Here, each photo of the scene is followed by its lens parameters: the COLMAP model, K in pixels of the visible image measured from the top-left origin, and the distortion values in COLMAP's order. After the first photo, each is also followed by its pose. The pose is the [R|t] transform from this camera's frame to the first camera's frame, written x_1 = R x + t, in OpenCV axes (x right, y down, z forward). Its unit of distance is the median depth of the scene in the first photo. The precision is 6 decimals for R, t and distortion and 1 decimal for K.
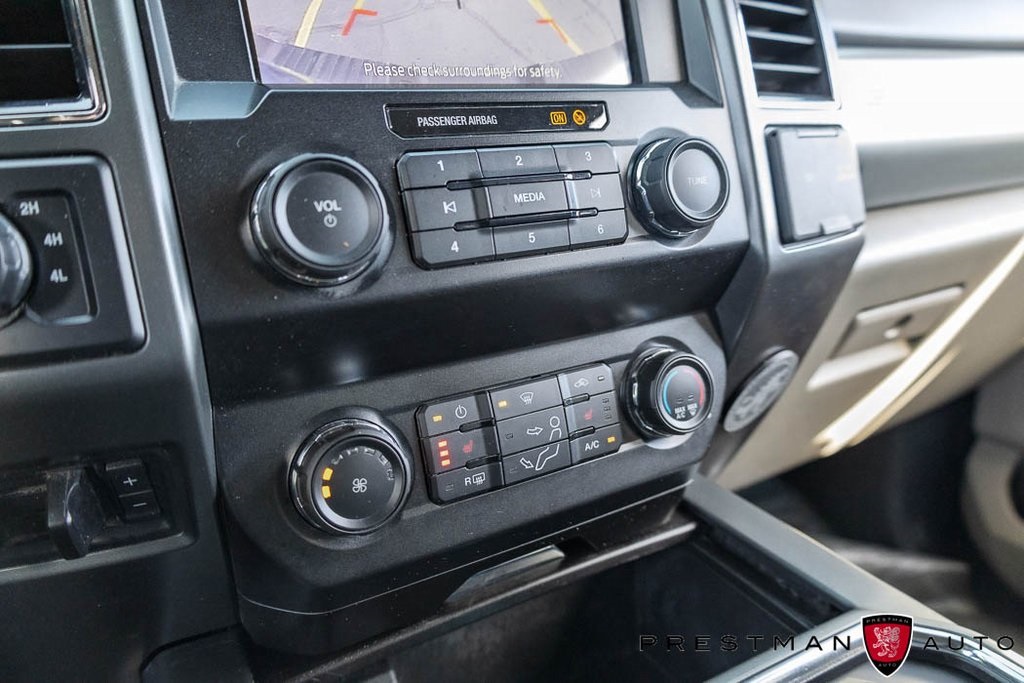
lens RADIAL K [[673.7, 0, 514.2], [0, 673.7, 338.0], [0, 0, 1]] dist [0.009498, -0.000290]
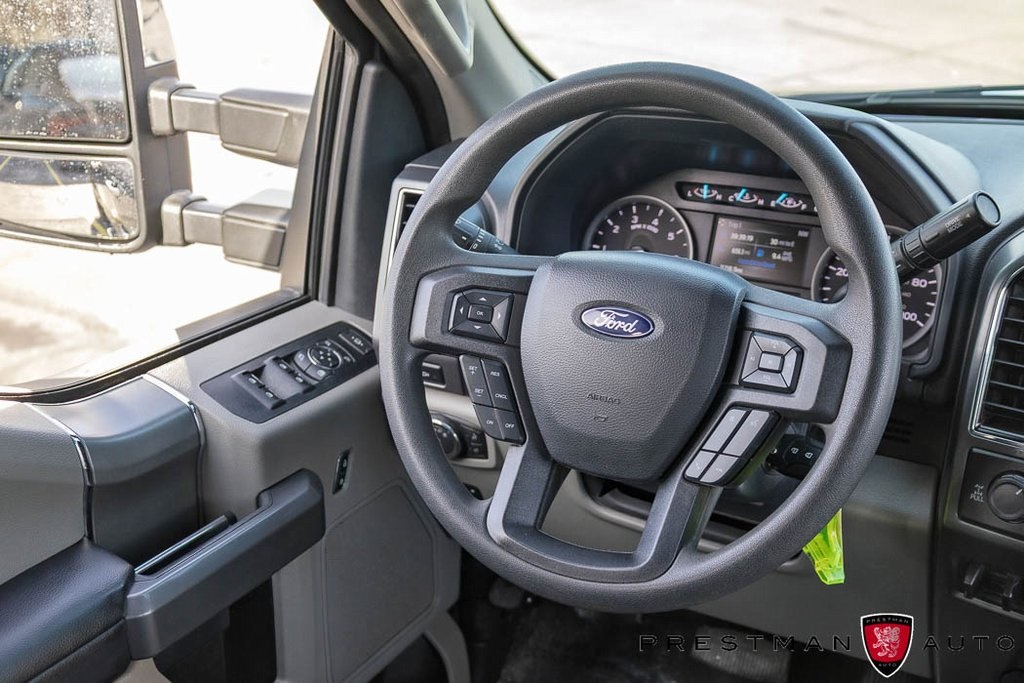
lens RADIAL K [[1289.6, 0, 529.1], [0, 1289.6, 362.9], [0, 0, 1]] dist [-0.011650, 0.000000]
pose [[0.558768, 0.340616, -0.756148, 1.246426], [-0.274103, 0.936375, 0.219248, -0.829550], [0.782717, 0.084754, 0.616580, -2.574794]]
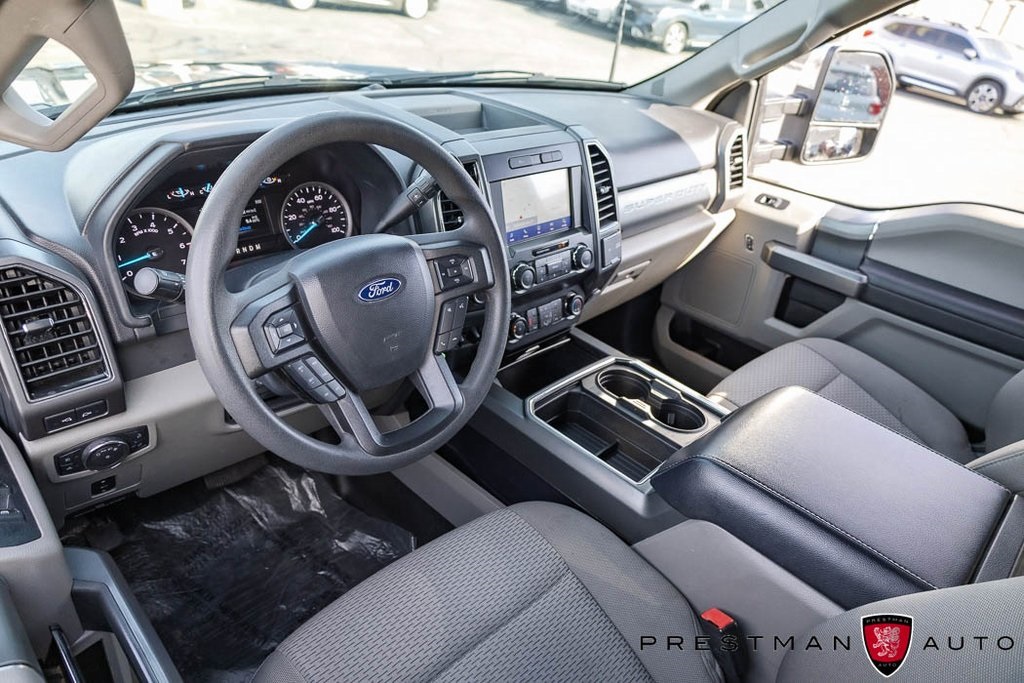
lens RADIAL K [[673.7, 0, 516.0], [0, 673.7, 338.2], [0, 0, 1]] dist [0.009498, -0.000290]
pose [[0.946679, -0.020594, 0.321521, -1.616698], [-0.053292, 0.974198, 0.219312, -0.684374], [-0.317741, -0.224752, 0.921155, -3.056989]]
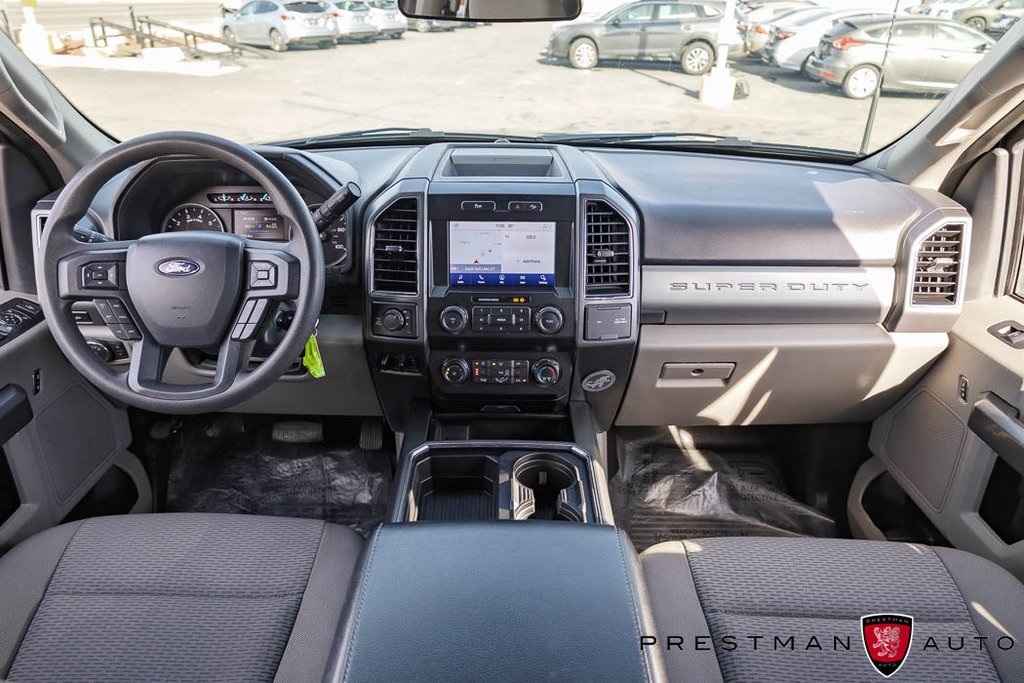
lens RADIAL K [[711.6, 0, 509.1], [0, 711.6, 348.7], [0, 0, 1]] dist [0.012322, -0.005742]
pose [[0.876493, 0.247837, -0.412720, 1.867554], [-0.182195, 0.964307, 0.192136, -0.859090], [0.445607, -0.093210, 0.890363, -2.849122]]
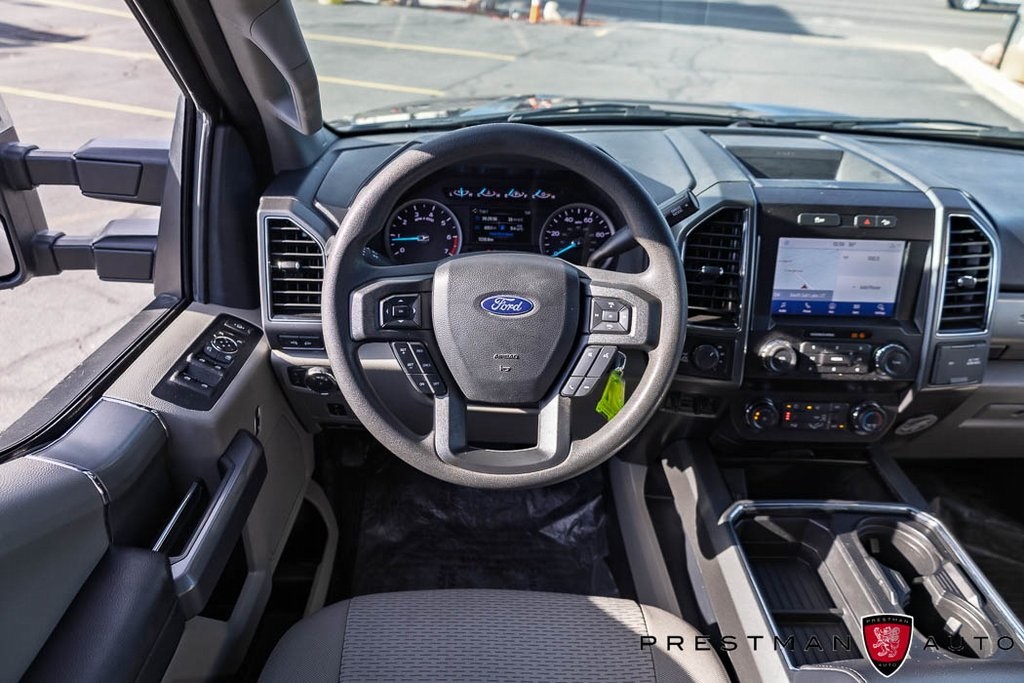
lens RADIAL K [[673.7, 0, 514.5], [0, 673.7, 348.8], [0, 0, 1]] dist [0.009498, -0.000290]
pose [[0.885777, 0.295471, -0.357905, -0.210091], [-0.208457, 0.942285, 0.262002, -0.790518], [0.414662, -0.157467, 0.896247, -2.709984]]
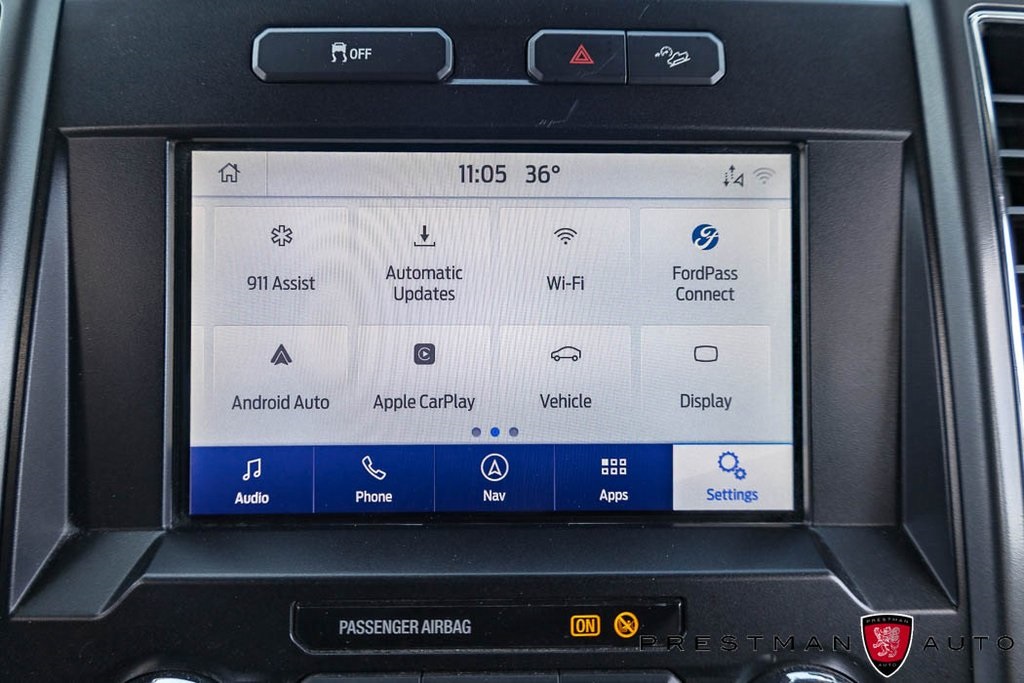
lens RADIAL K [[673.7, 0, 516.2], [0, 673.7, 344.5], [0, 0, 1]] dist [0.009498, -0.000290]
pose [[0.883871, 0.158686, -0.439989, 0.240031], [-0.173360, 0.984834, 0.006935, -0.572168], [0.434417, 0.070147, 0.897976, 0.405353]]
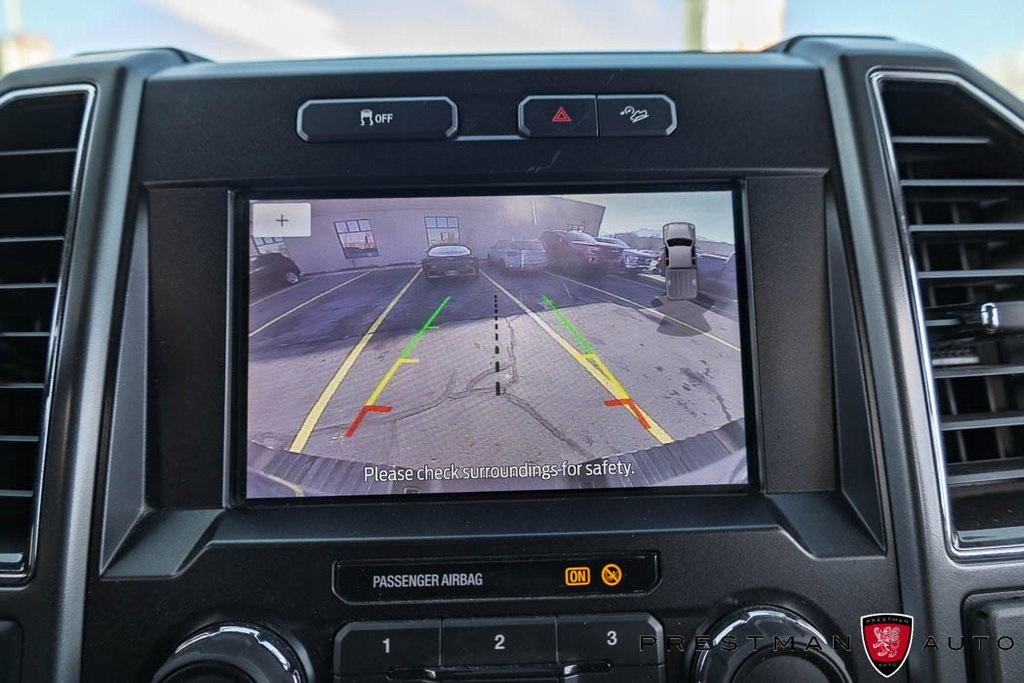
lens RADIAL K [[673.7, 0, 516.1], [0, 673.7, 335.4], [0, 0, 1]] dist [0.009498, -0.000290]
pose [[0.887397, 0.099580, -0.450122, 0.311891], [-0.148912, 0.985968, -0.075449, -0.520335], [0.436293, 0.133982, 0.889774, 0.281920]]
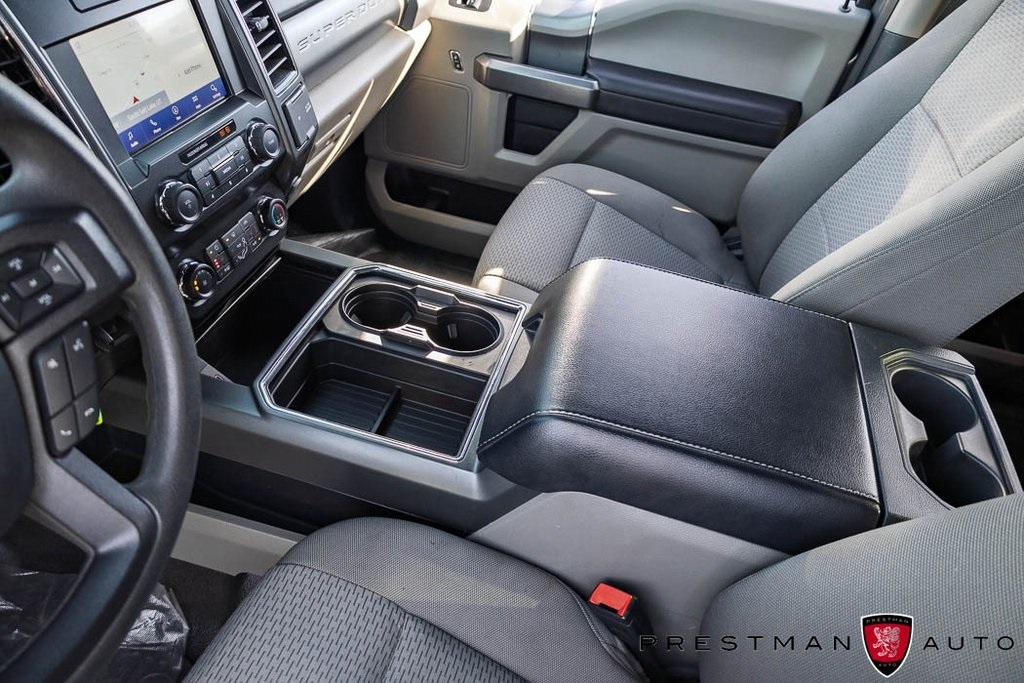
lens RADIAL K [[673.7, 0, 522.7], [0, 673.7, 336.5], [0, 0, 1]] dist [0.009498, -0.000290]
pose [[0.673335, -0.385498, 0.630881, -1.140765], [0.069574, 0.882557, 0.465029, -0.781254], [-0.736057, -0.269227, 0.621078, -1.771540]]
